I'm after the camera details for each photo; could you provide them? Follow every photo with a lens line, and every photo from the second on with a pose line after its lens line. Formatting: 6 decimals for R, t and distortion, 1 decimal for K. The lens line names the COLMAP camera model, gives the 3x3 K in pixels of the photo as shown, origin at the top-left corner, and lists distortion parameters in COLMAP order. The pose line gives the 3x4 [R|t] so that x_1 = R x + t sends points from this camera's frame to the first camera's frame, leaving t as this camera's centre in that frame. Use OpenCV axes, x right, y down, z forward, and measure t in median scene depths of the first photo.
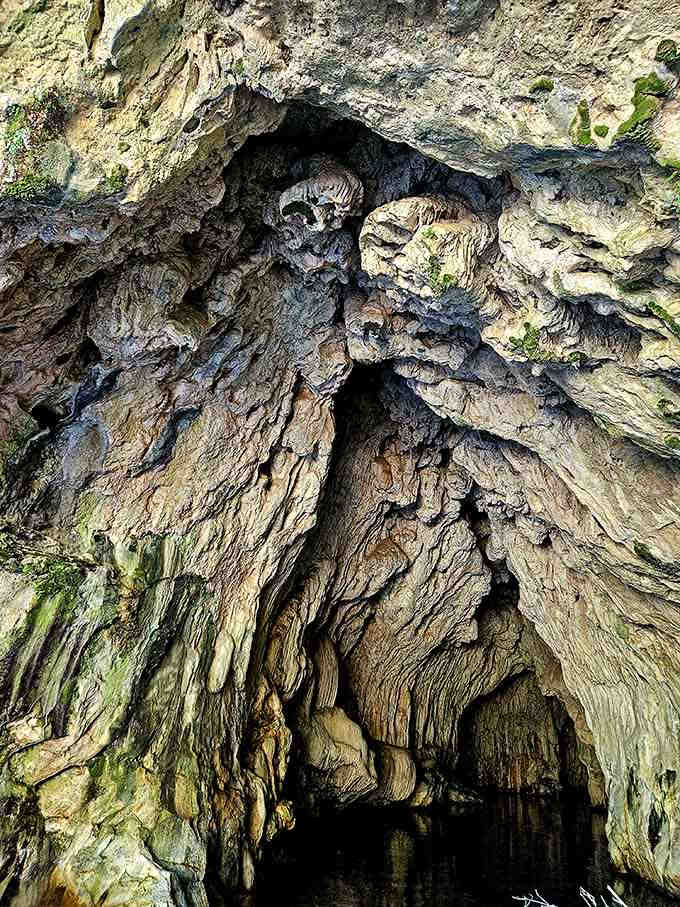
lens RADIAL K [[556.3, 0, 340.0], [0, 556.3, 453.5], [0, 0, 1]] dist [0.072400, -0.061744]
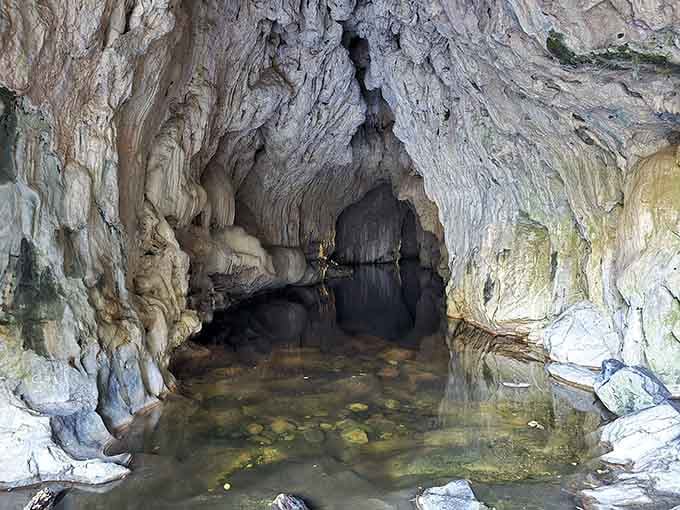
lens RADIAL K [[417.1, 0, 340.0], [0, 417.1, 255.0], [0, 0, 1]] dist [0.072400, -0.061744]
pose [[0.973518, -0.103422, 0.203879, 0.019692], [-0.011878, 0.867733, 0.496889, 0.074527], [-0.228302, -0.486152, 0.843525, 0.198434]]
